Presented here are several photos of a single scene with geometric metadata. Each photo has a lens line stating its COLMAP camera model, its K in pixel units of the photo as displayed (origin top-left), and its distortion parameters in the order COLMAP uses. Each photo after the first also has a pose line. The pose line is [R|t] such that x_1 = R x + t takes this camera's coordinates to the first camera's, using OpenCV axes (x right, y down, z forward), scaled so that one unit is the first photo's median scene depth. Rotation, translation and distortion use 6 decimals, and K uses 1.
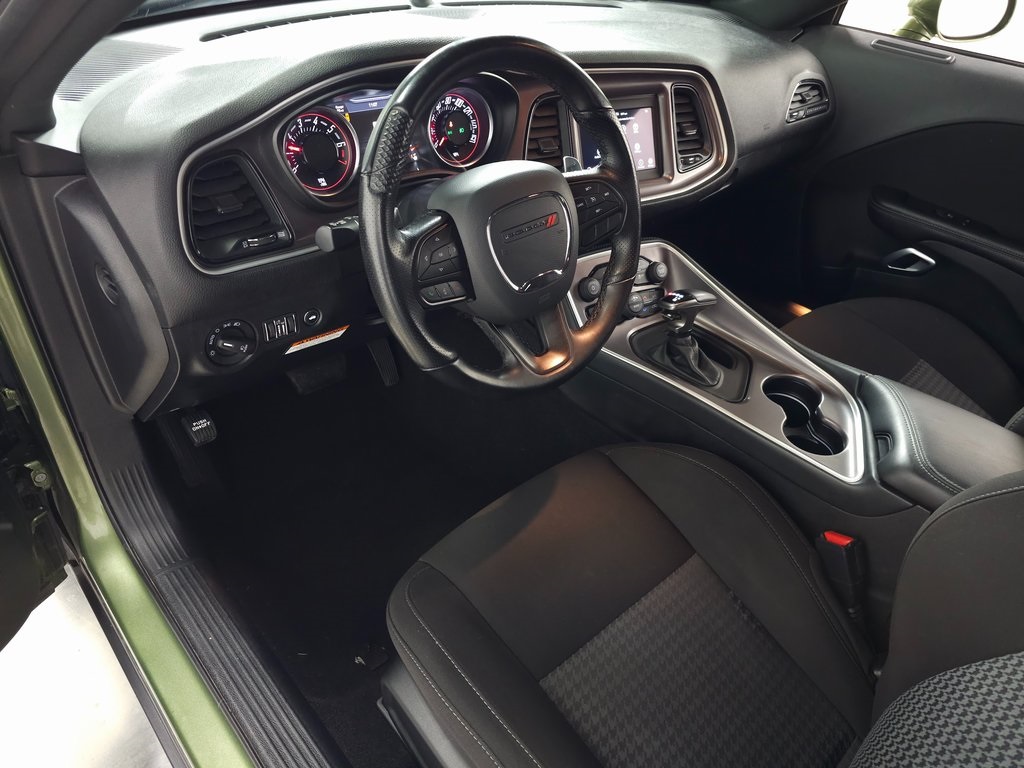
lens RADIAL K [[707.0, 0, 530.7], [0, 707.0, 384.1], [0, 0, 1]] dist [0.010659, 0.001524]
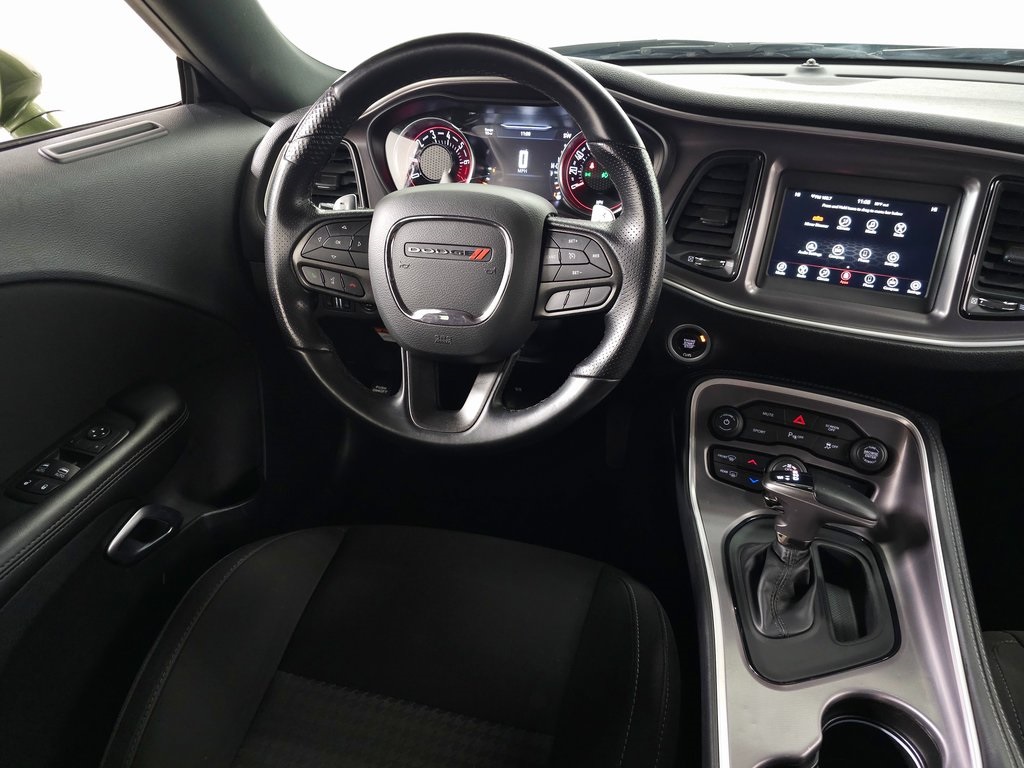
lens RADIAL K [[682.4, 0, 507.1], [0, 682.4, 388.5], [0, 0, 1]] dist [0.048073, -0.053701]
pose [[0.532563, 0.345972, -0.772450, 0.519664], [-0.461062, 0.883931, 0.078025, -0.125391], [0.709787, 0.314595, 0.630264, 0.424740]]
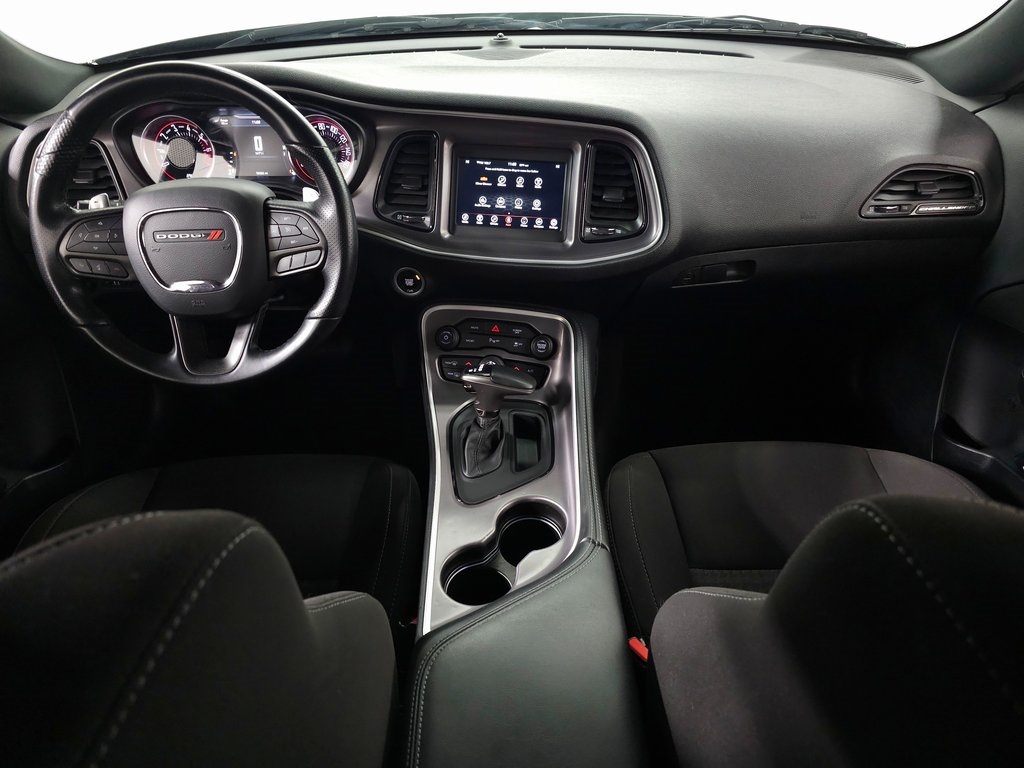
lens RADIAL K [[682.4, 0, 507.1], [0, 682.4, 388.5], [0, 0, 1]] dist [0.048073, -0.053701]
pose [[0.729120, 0.316756, -0.606671, 0.771432], [-0.343866, 0.935984, 0.075427, -0.179667], [0.591727, 0.153618, 0.791367, 0.352087]]
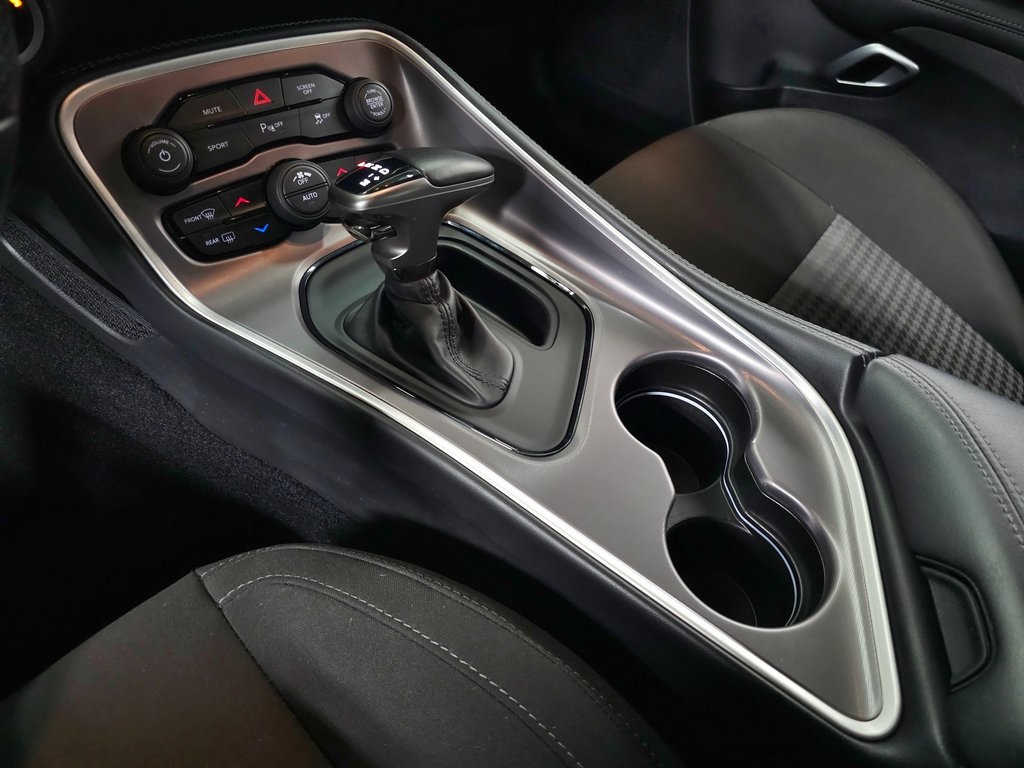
lens RADIAL K [[707.0, 0, 530.7], [0, 707.0, 384.1], [0, 0, 1]] dist [0.010659, 0.001524]
pose [[0.987424, -0.095683, 0.125853, 0.232992], [0.068131, 0.975881, 0.207398, -0.088707], [-0.142662, -0.196215, 0.970127, 0.624055]]
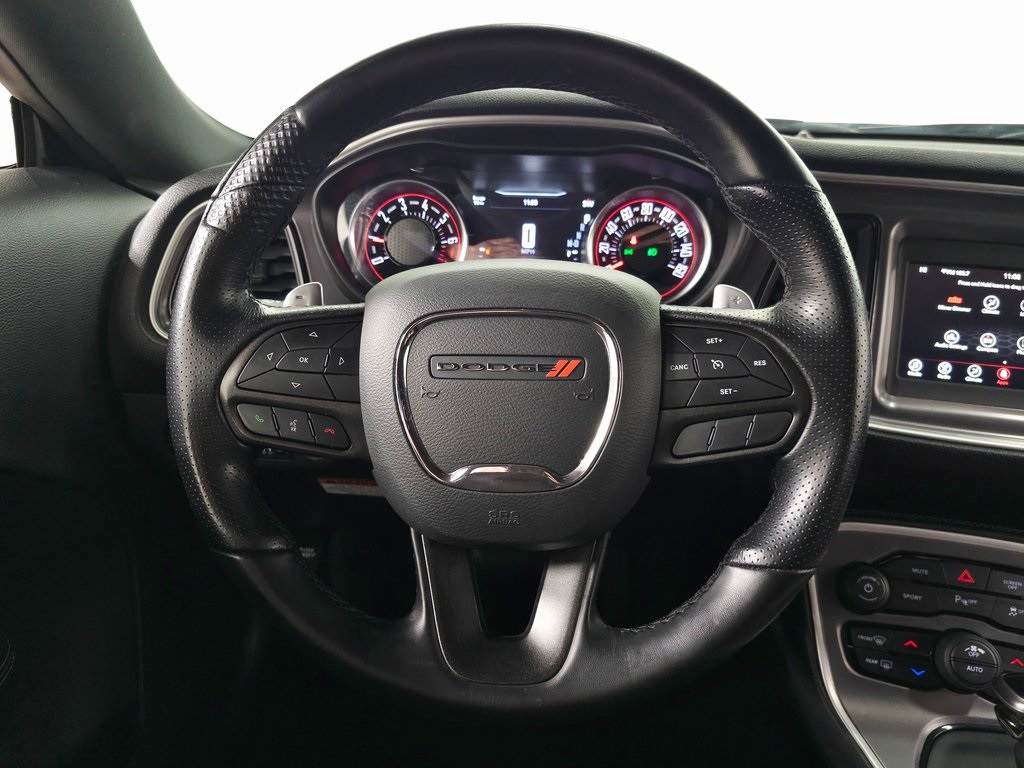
lens RADIAL K [[692.2, 0, 502.5], [0, 692.2, 380.3], [0, 0, 1]] dist [0.018474, -0.024893]
pose [[0.678787, 0.189306, -0.709515, 0.245215], [-0.398183, 0.906710, -0.139019, -0.104813], [0.617007, 0.376881, 0.690842, 0.482553]]
